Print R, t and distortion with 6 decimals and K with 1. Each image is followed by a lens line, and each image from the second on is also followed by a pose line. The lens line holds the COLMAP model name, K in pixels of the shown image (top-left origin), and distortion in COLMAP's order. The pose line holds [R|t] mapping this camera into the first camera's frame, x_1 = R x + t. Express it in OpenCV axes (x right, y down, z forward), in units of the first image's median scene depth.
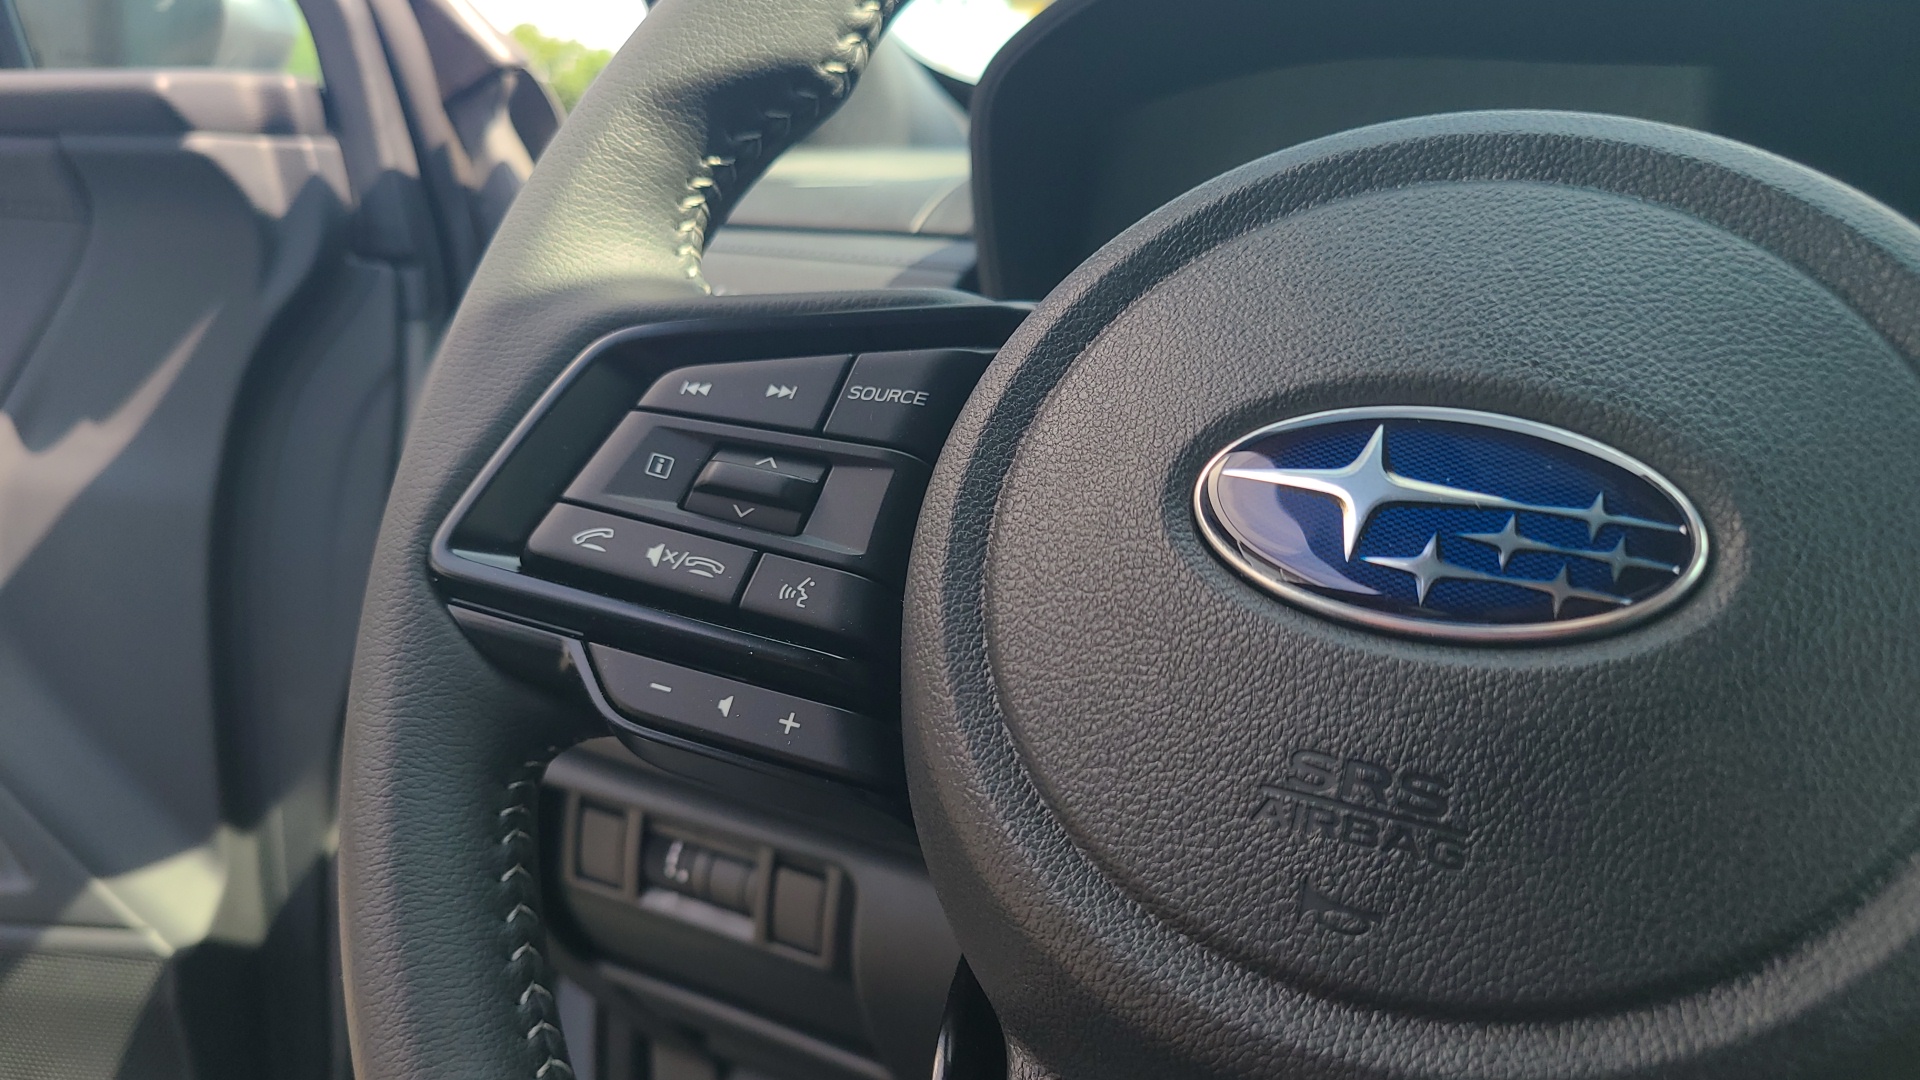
lens RADIAL K [[1450.4, 0, 1010.7], [0, 1450.4, 595.1], [0, 0, 1]] dist [0.056699, -0.041746]
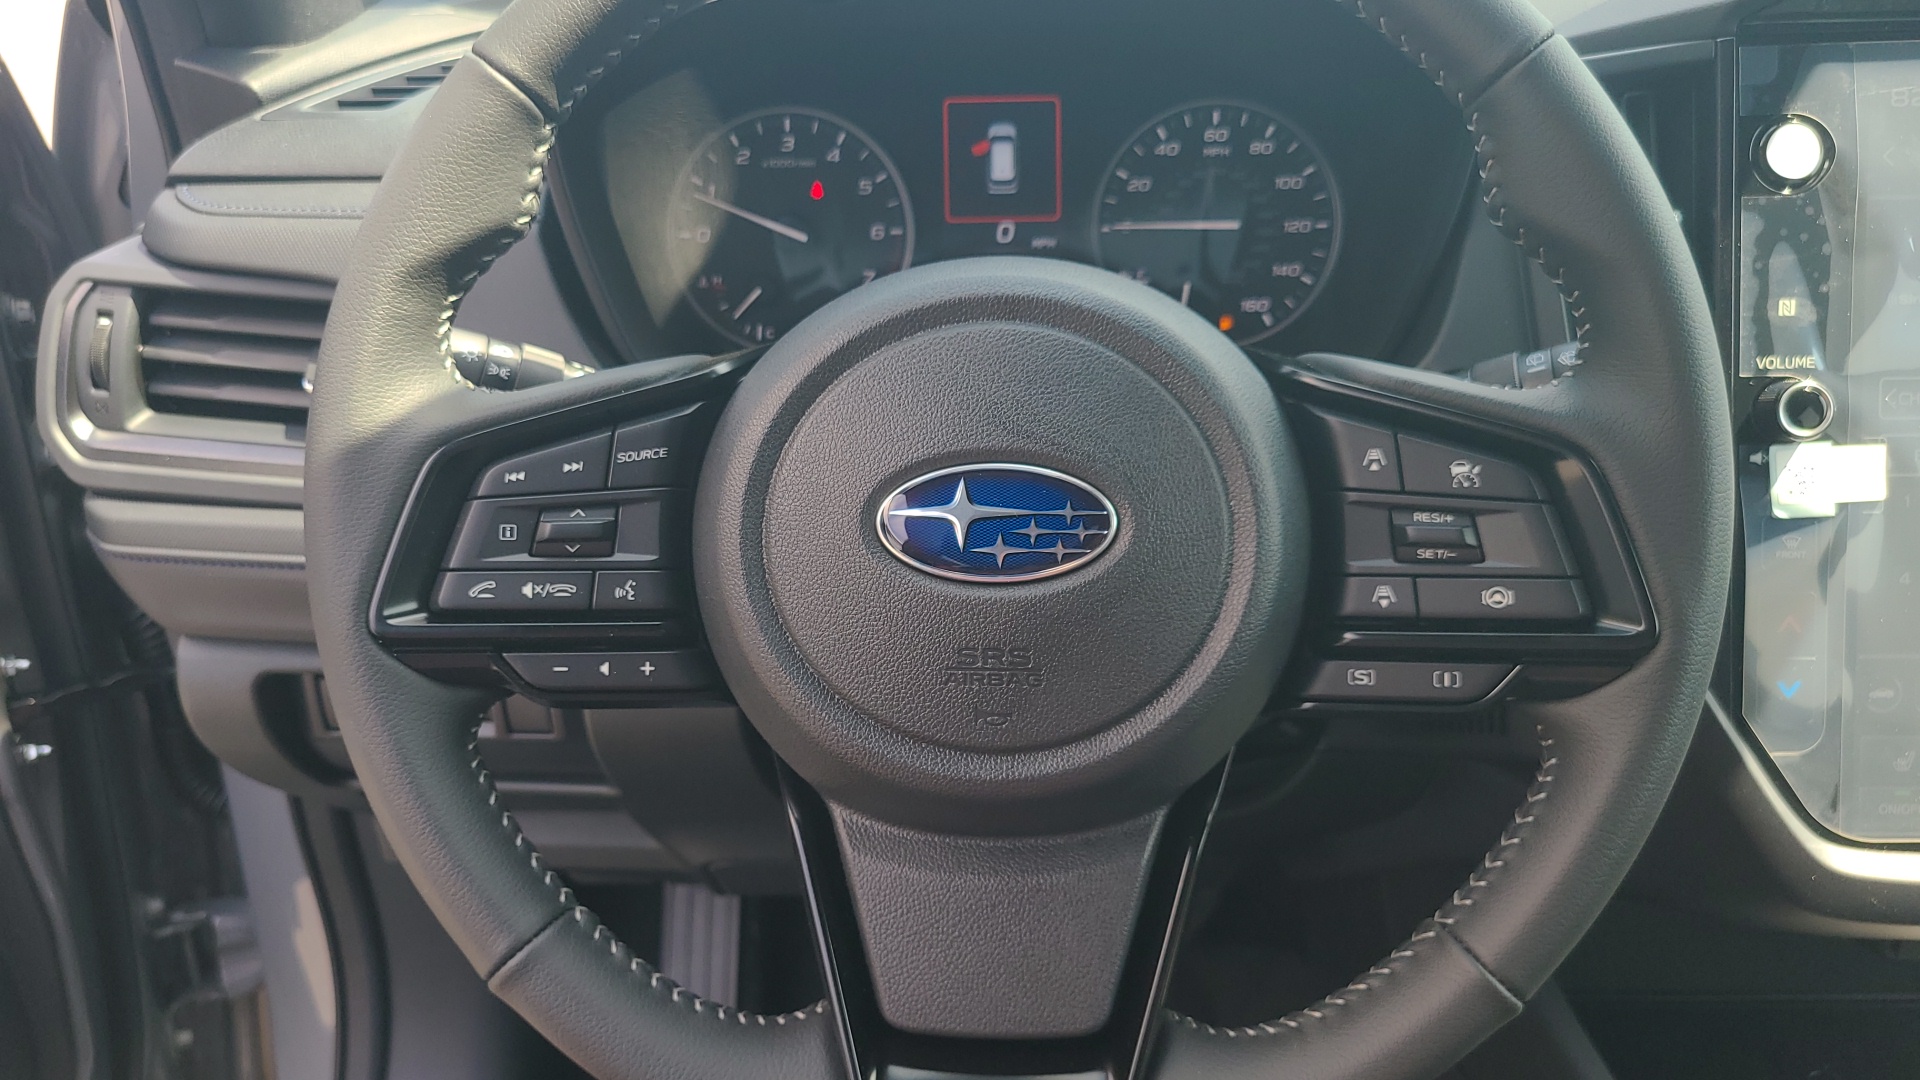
lens RADIAL K [[1450.4, 0, 971.3], [0, 1450.4, 532.6], [0, 0, 1]] dist [0.056699, -0.041746]
pose [[0.910577, -0.262944, 0.318920, -0.386211], [0.170373, 0.941739, 0.290001, -0.615709], [-0.376593, -0.209733, 0.902325, -0.810460]]
